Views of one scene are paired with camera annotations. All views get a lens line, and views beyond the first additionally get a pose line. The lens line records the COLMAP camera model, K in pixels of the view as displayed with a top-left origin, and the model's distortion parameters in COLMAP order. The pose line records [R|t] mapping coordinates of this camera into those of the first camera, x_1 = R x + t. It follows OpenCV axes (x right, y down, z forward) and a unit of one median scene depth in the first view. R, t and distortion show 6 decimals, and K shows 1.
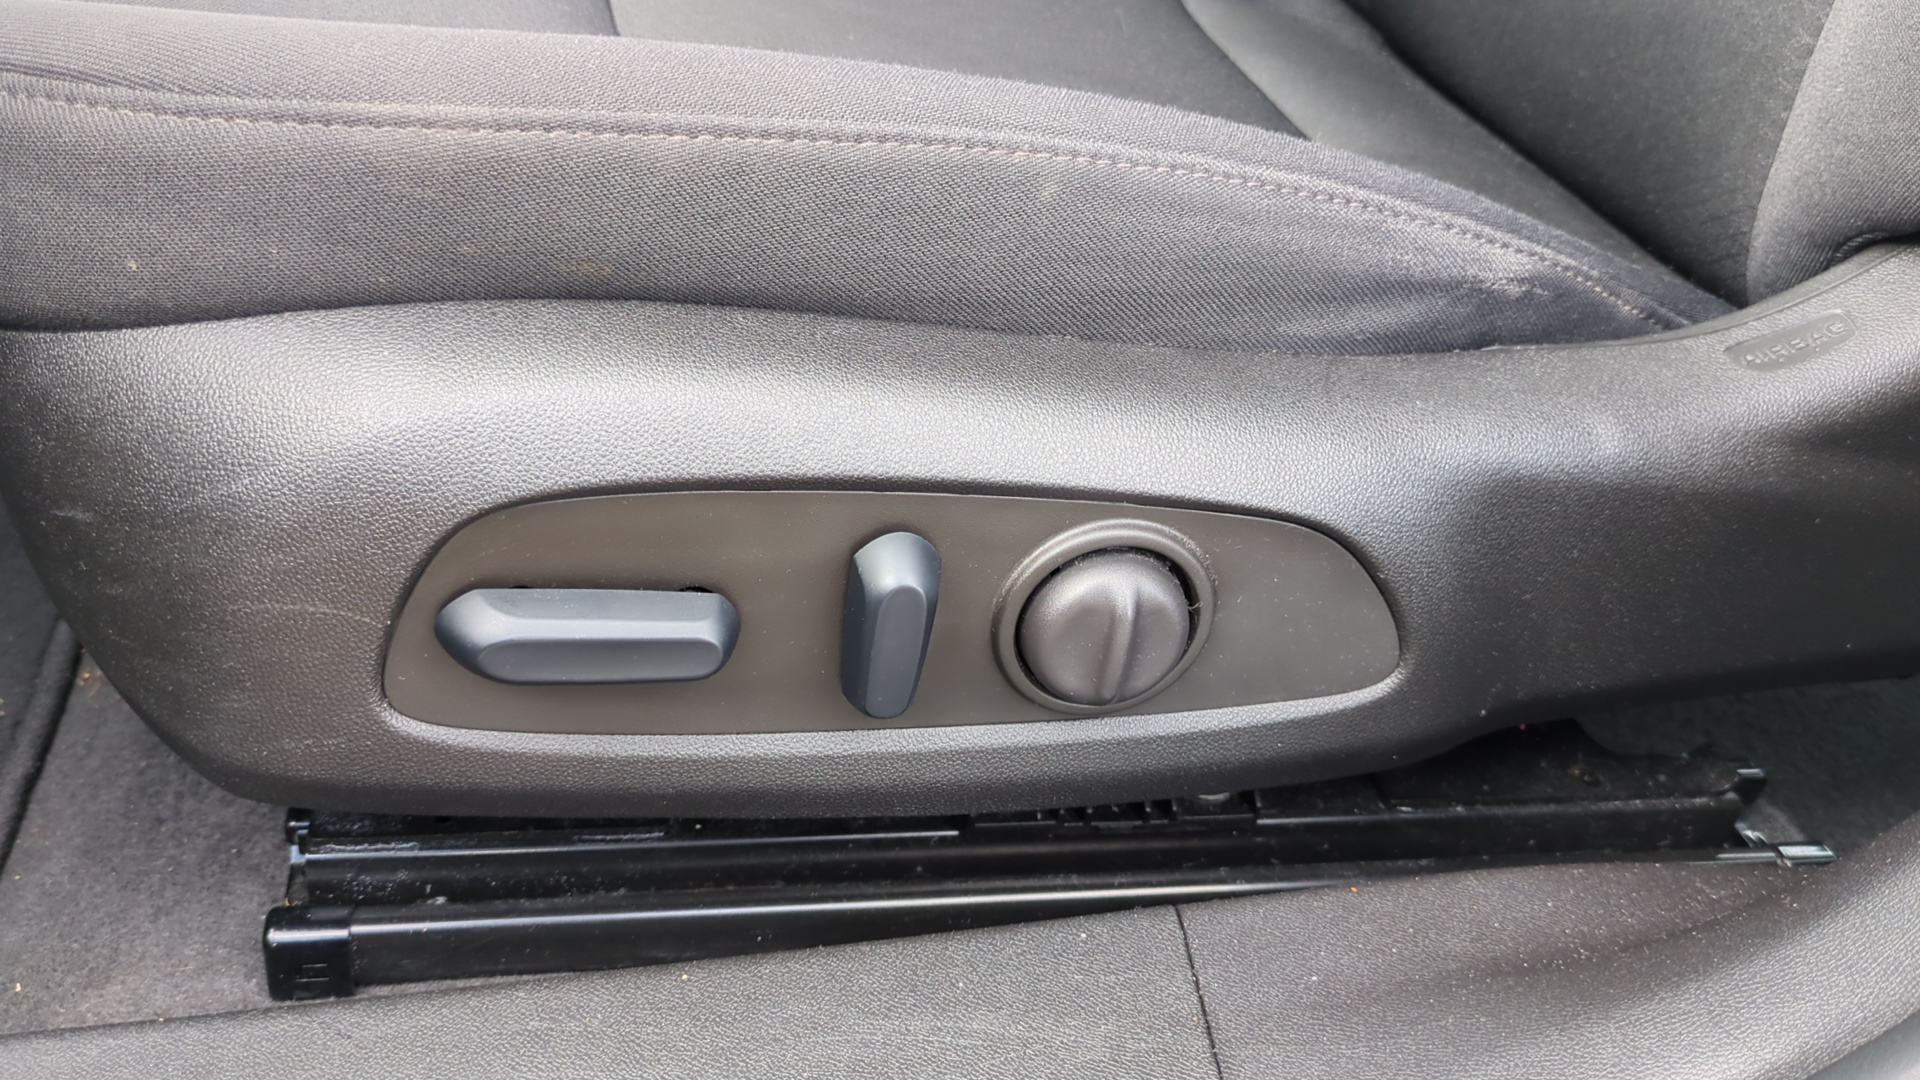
lens RADIAL K [[1633.9, 0, 958.5], [0, 1633.9, 525.4], [0, 0, 1]] dist [0.070536, -0.149959]
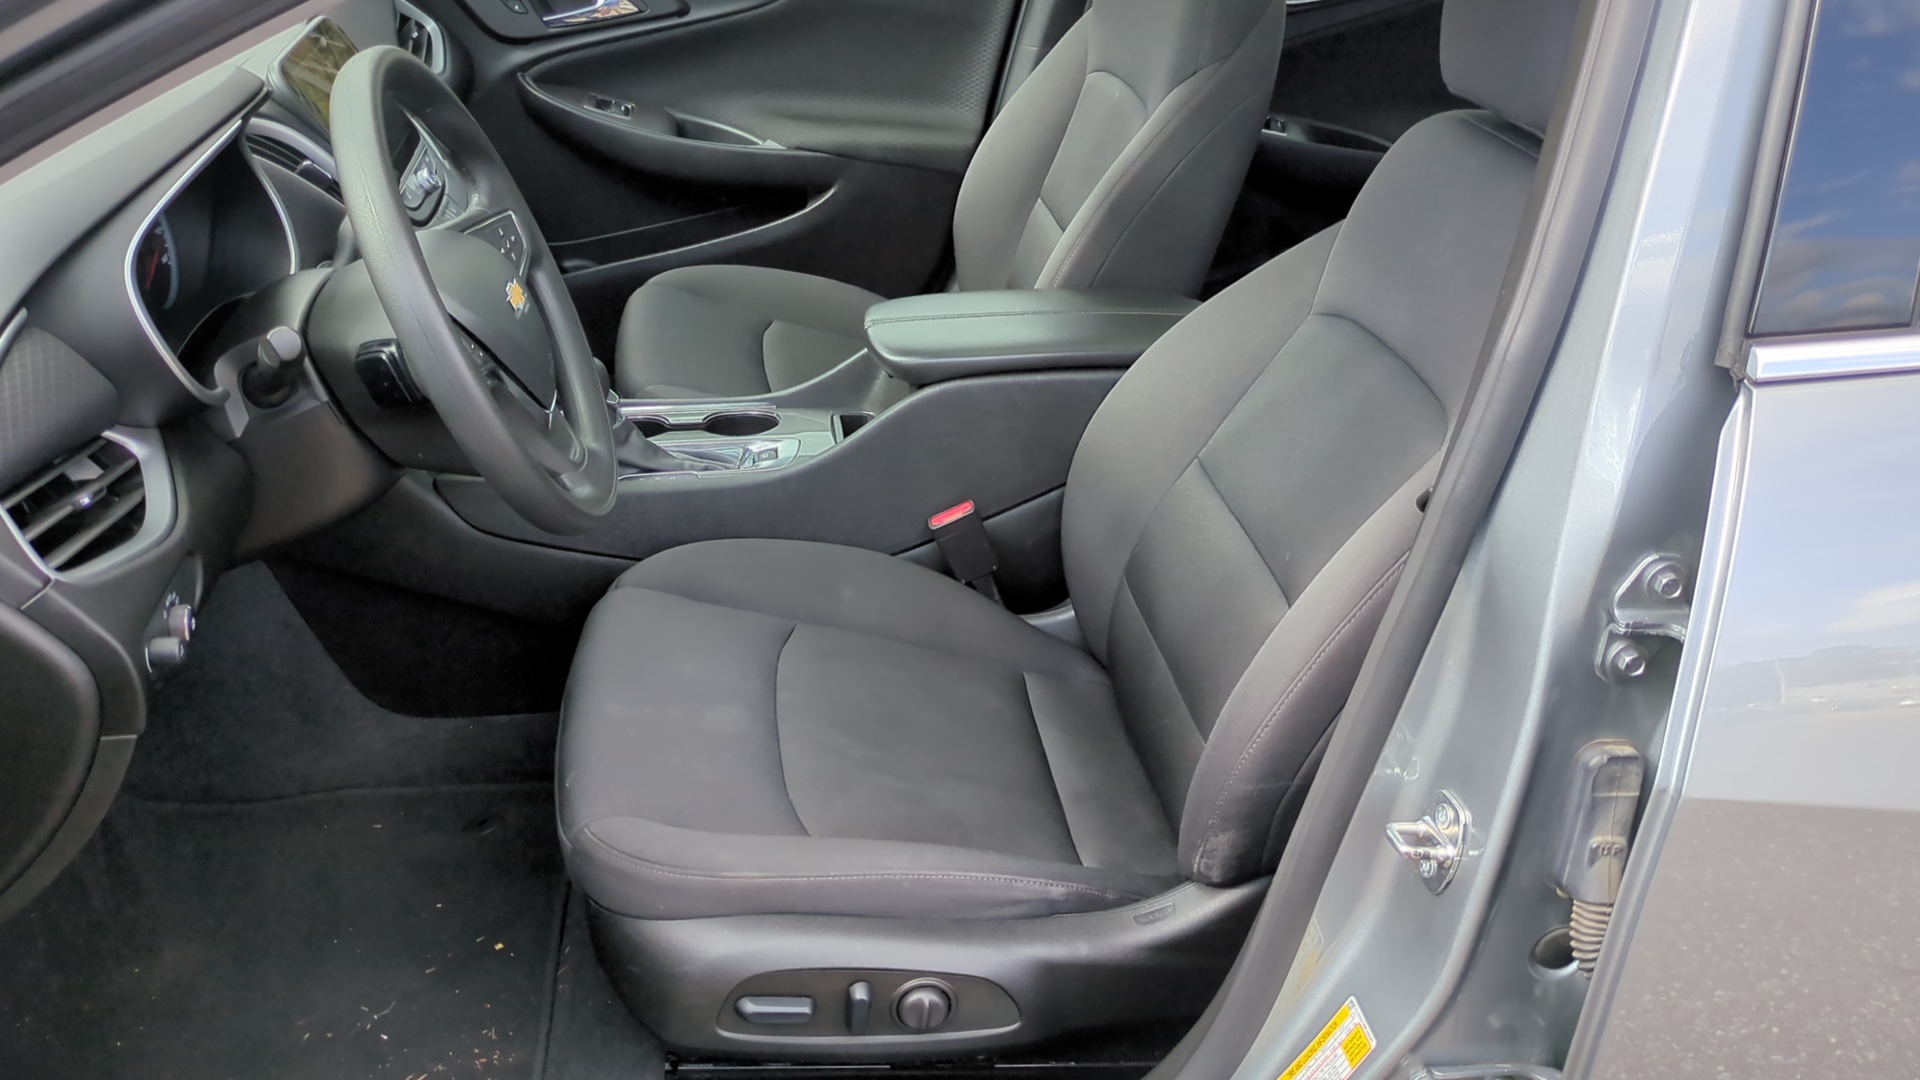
lens RADIAL K [[1633.9, 0, 958.5], [0, 1633.9, 525.4], [0, 0, 1]] dist [0.070536, -0.149959]
pose [[0.998169, 0.017829, -0.057796, 0.349327], [-0.024292, 0.993283, -0.113128, -0.562073], [0.055391, 0.114325, 0.991898, -2.550780]]
